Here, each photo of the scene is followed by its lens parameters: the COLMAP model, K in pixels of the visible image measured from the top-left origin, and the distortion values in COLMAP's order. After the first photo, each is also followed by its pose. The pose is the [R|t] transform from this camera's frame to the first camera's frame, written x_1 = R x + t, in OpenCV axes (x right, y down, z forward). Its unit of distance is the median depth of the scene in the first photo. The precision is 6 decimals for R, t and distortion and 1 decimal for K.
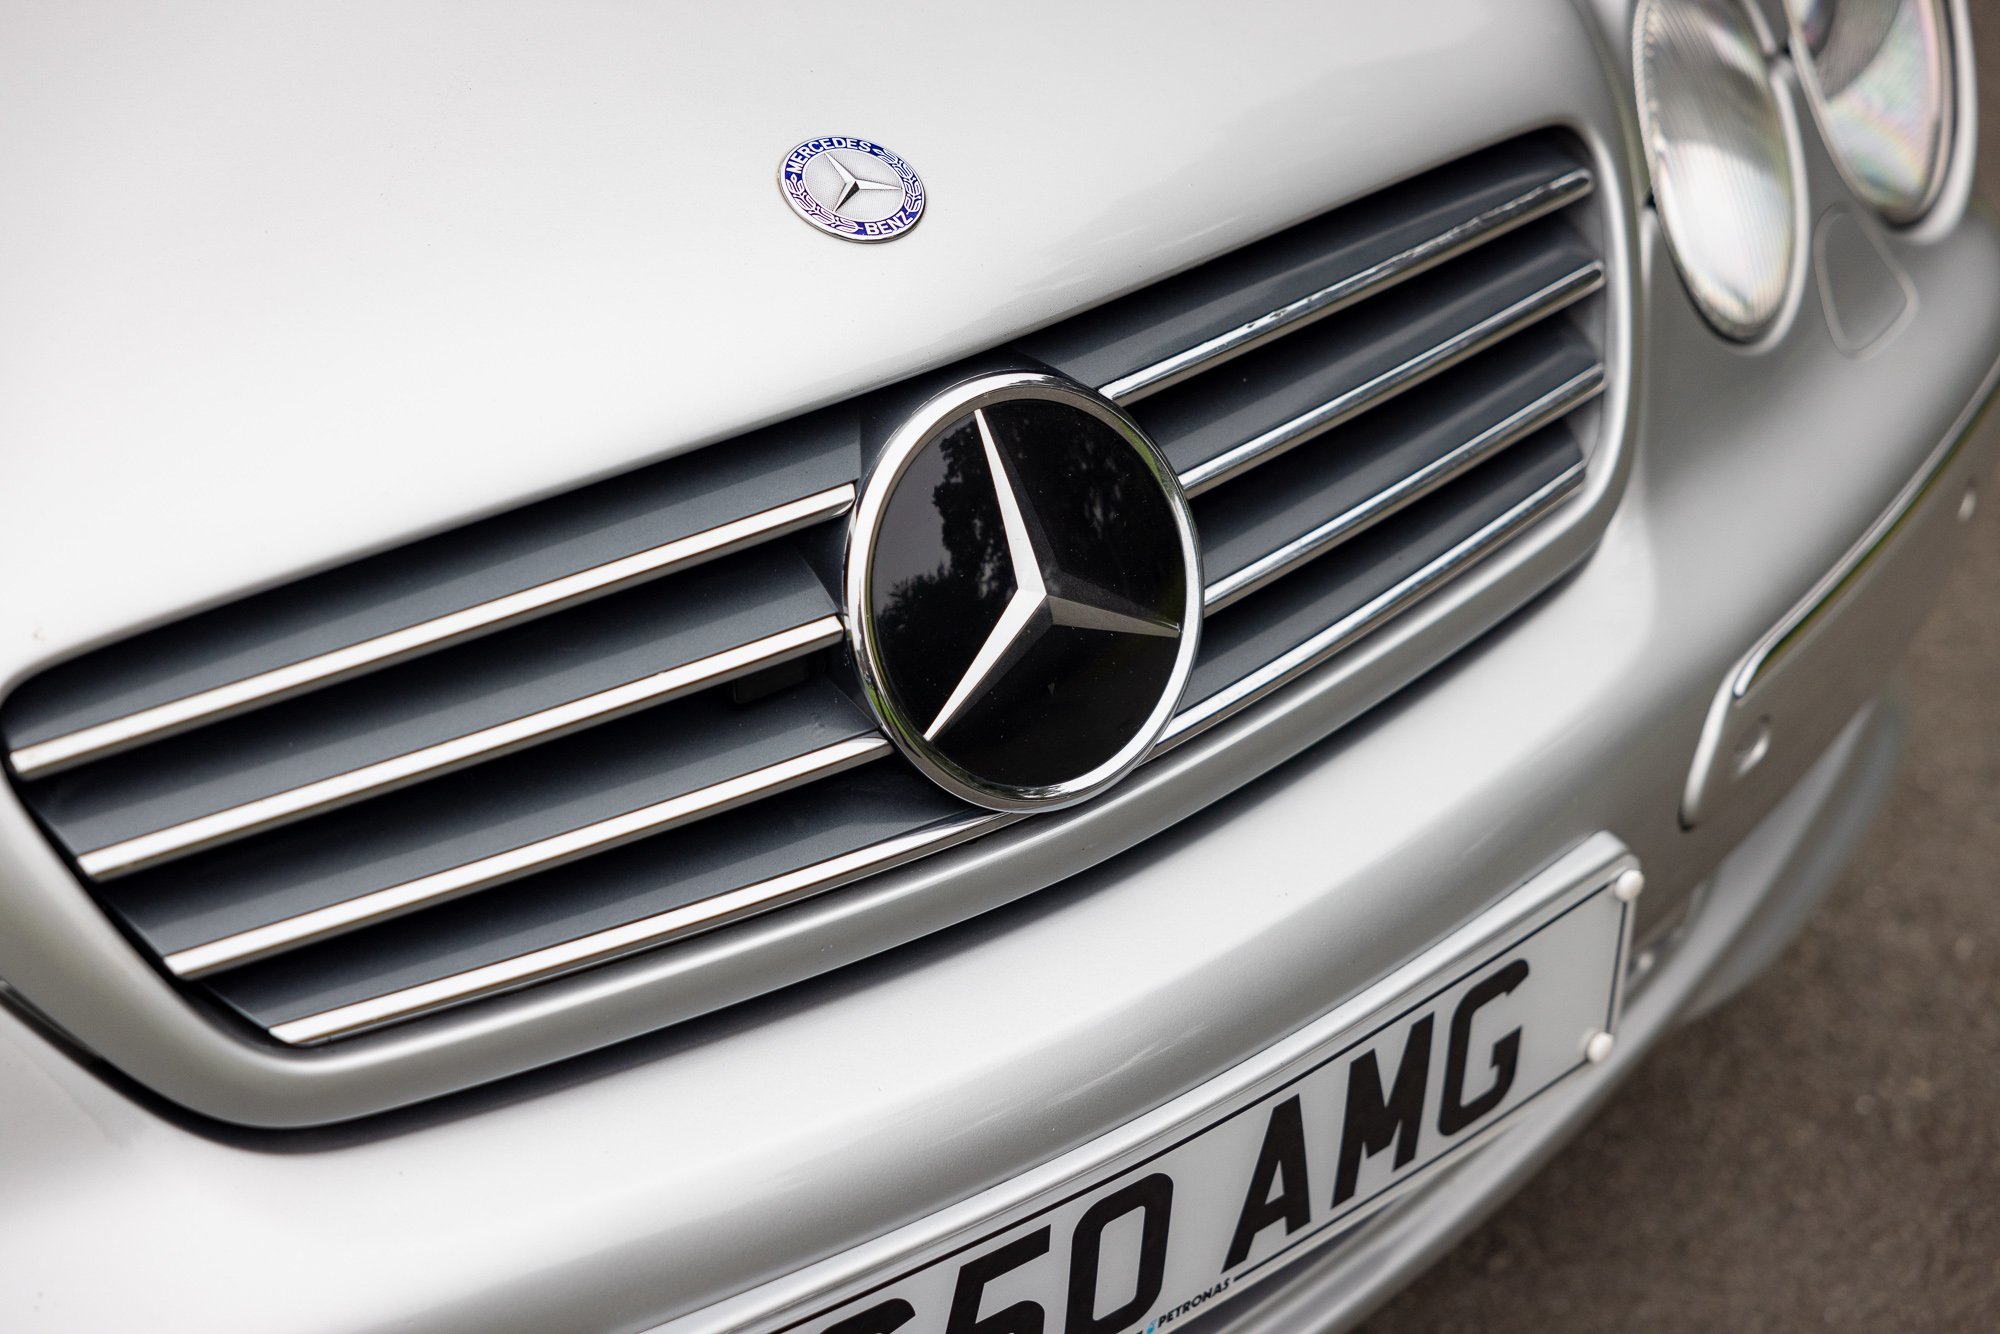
lens RADIAL K [[3877.0, 0, 1000.0], [0, 3877.0, 667.0], [0, 0, 1]] dist [0.033056, 0.172357]
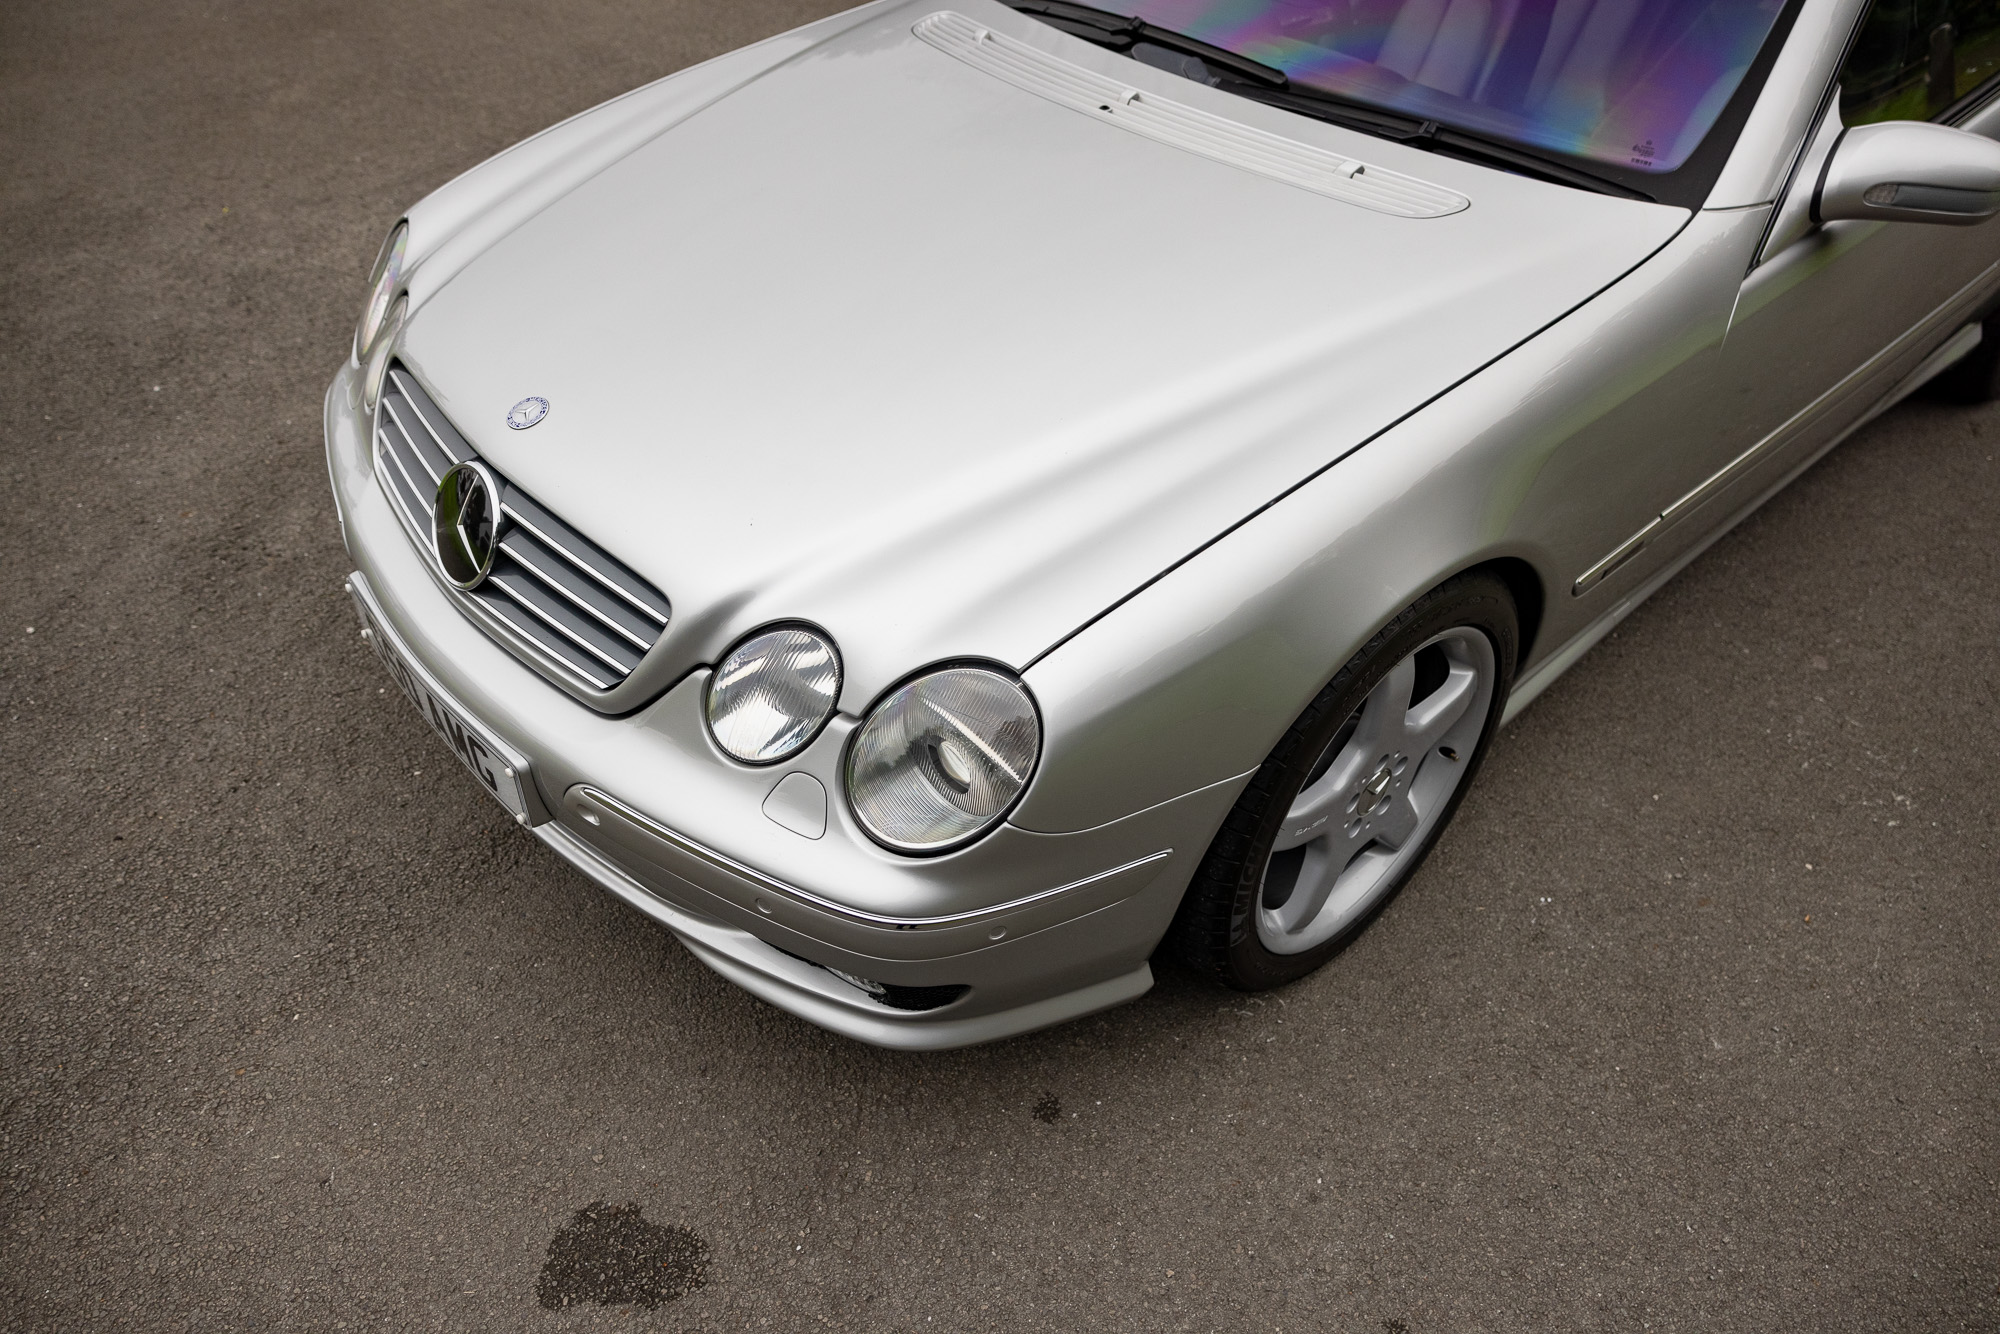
lens RADIAL K [[1332.8, 0, 1000.0], [0, 1332.8, 667.0], [0, 0, 1]] dist [0.007537, 0.000246]
pose [[0.039630, 0.620983, -0.782821, 0.991792], [-0.572895, 0.656001, 0.491379, -0.761275], [0.818670, 0.429001, 0.381756, 0.963063]]
